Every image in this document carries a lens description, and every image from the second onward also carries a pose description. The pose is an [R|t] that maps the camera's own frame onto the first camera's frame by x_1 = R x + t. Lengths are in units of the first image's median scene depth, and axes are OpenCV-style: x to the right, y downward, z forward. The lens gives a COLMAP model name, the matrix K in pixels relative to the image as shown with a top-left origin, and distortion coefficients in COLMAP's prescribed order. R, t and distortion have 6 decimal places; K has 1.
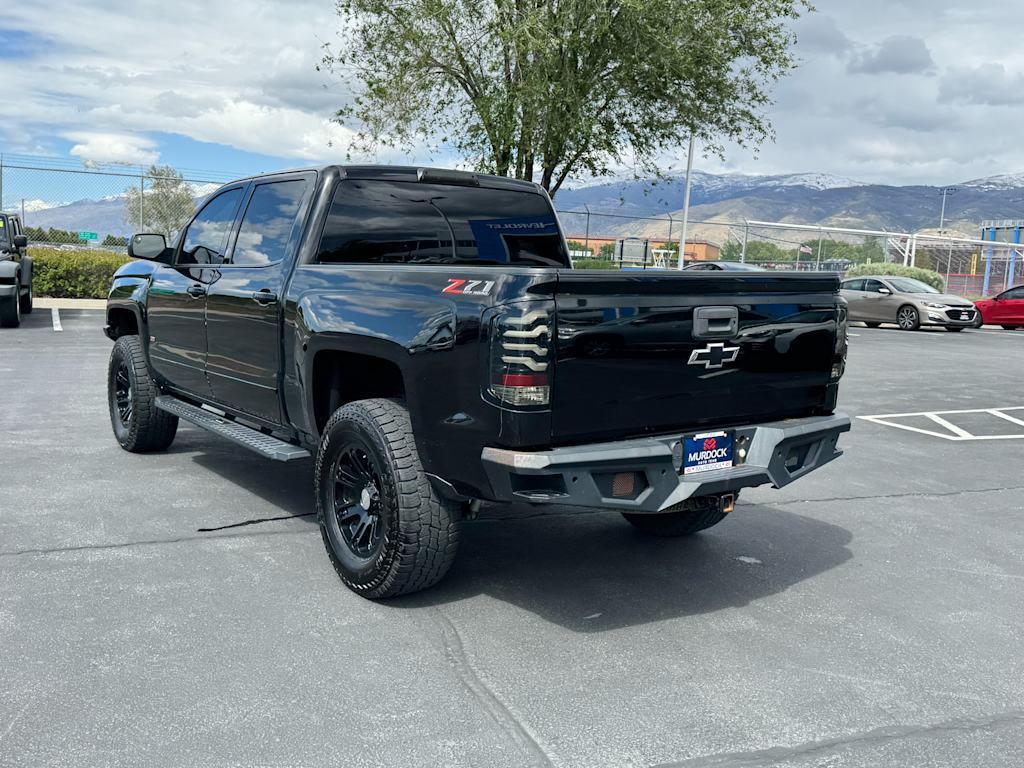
lens RADIAL K [[953.5, 0, 514.7], [0, 953.5, 385.7], [0, 0, 1]] dist [0.124768, -0.219397]
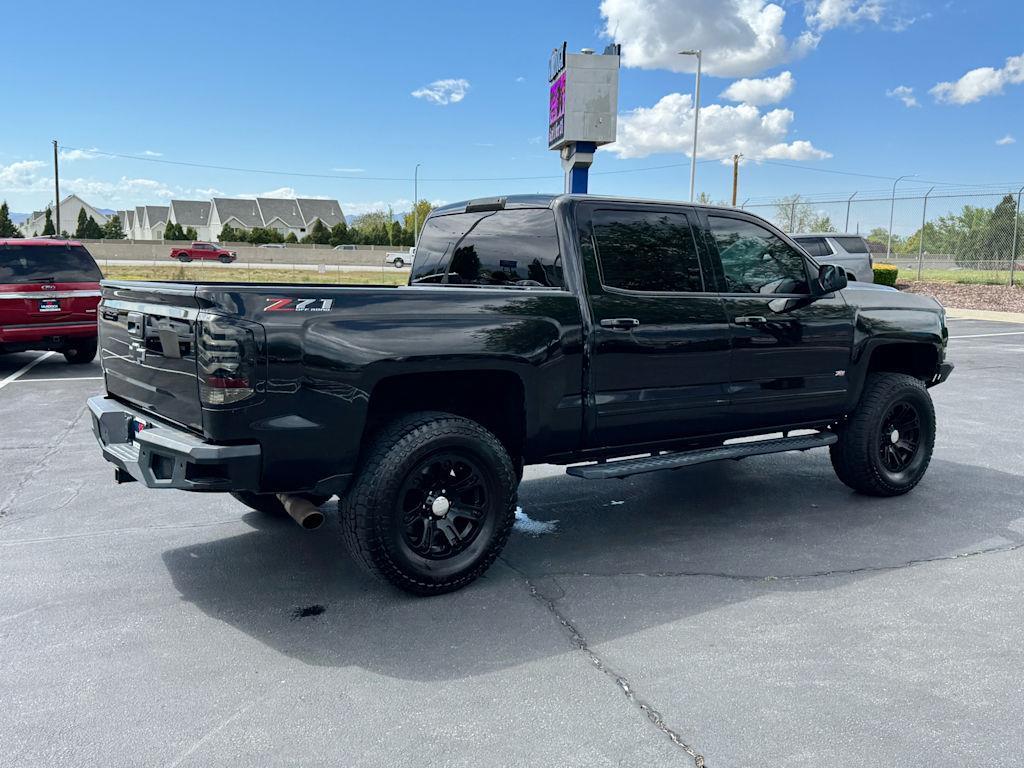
lens RADIAL K [[947.4, 0, 519.0], [0, 947.4, 384.2], [0, 0, 1]] dist [0.141220, -0.266327]
pose [[-0.002691, 0.096970, -0.995284, 1.263944], [-0.139597, 0.985505, 0.096395, -0.158454], [0.990205, 0.139198, 0.010885, 1.315719]]
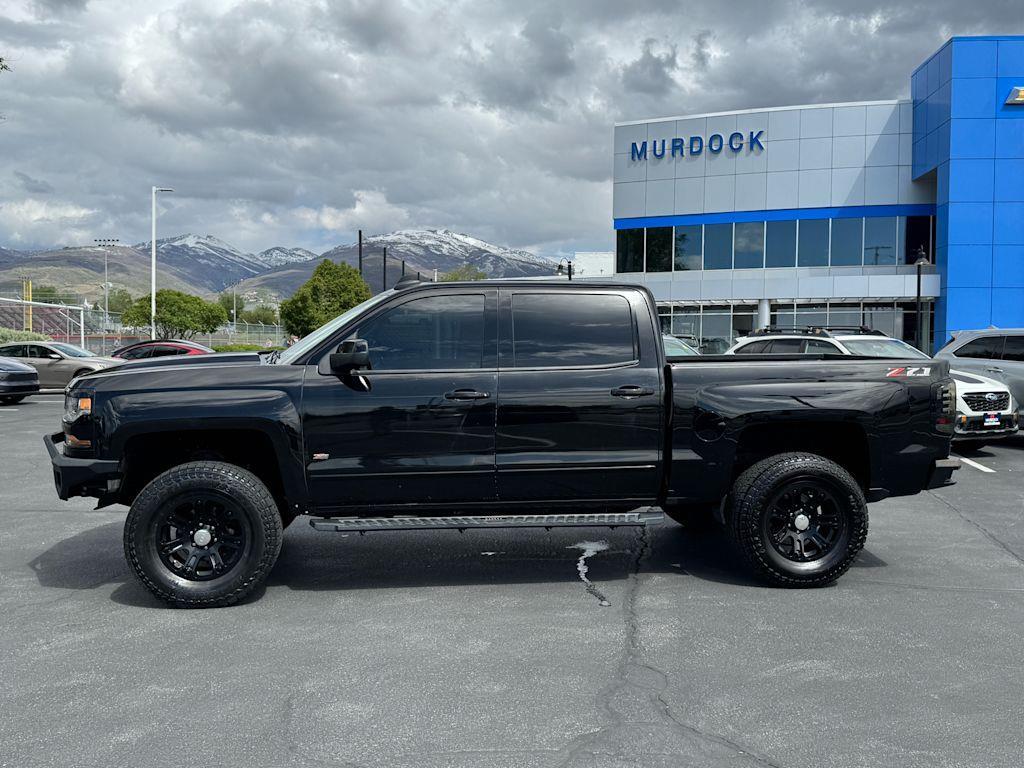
lens RADIAL K [[947.0, 0, 518.7], [0, 947.0, 397.6], [0, 0, 1]] dist [0.150103, -0.298226]
pose [[0.469331, -0.082677, 0.879143, -1.604621], [0.119761, 0.992368, 0.029390, -0.161492], [-0.874863, 0.091493, 0.475650, 0.659608]]
